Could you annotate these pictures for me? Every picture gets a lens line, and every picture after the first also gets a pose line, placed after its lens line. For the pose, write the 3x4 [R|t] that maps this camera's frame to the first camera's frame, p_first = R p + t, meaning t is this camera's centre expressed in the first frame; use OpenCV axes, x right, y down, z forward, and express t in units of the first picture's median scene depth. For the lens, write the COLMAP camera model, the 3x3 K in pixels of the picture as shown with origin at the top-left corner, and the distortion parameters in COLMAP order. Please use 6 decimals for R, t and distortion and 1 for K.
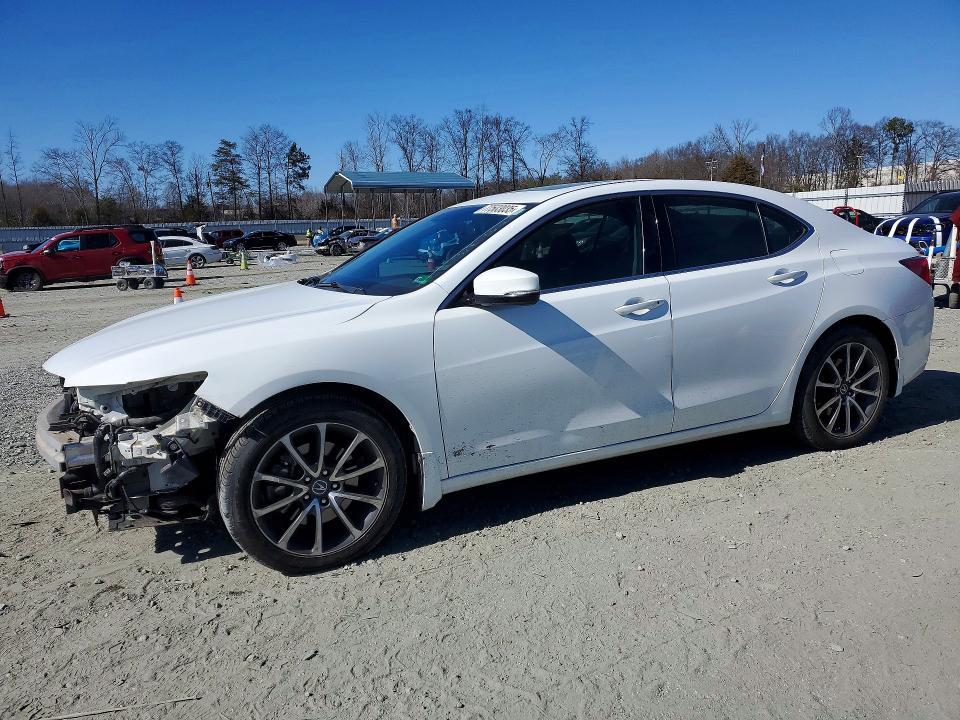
lens RADIAL K [[750.1, 0, 482.6], [0, 750.1, 357.8], [0, 0, 1]] dist [0.030510, -0.006515]
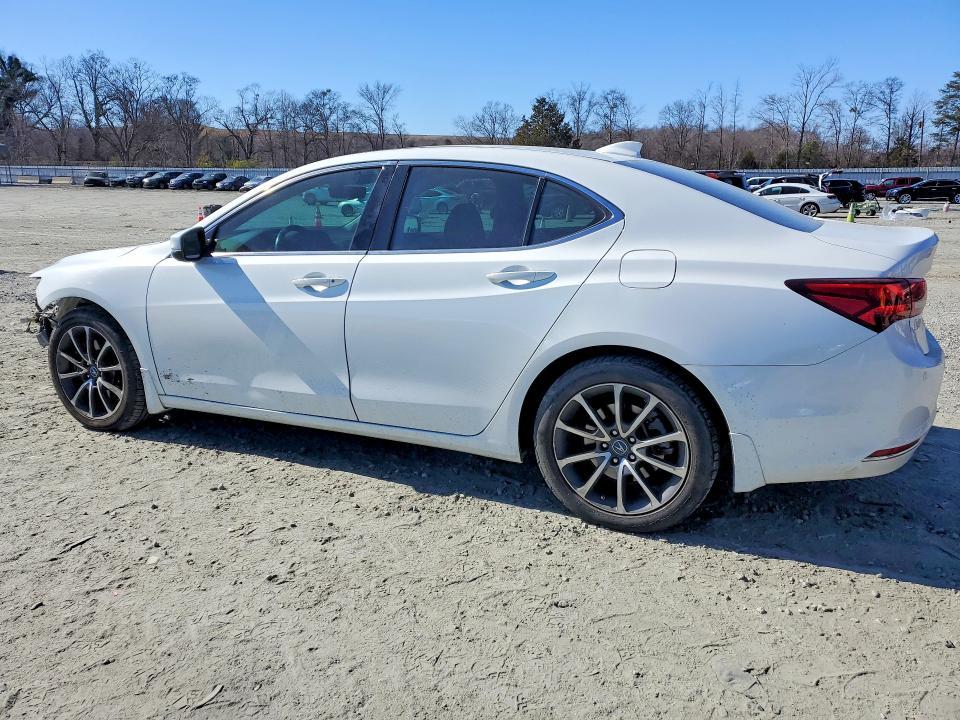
lens RADIAL K [[750.1, 0, 472.9], [0, 750.1, 359.1], [0, 0, 1]] dist [0.030510, -0.006515]
pose [[0.630471, 0.213831, -0.746179, 0.379947], [-0.159084, 0.976497, 0.145417, -0.050628], [0.759736, 0.027023, 0.649670, 0.185664]]
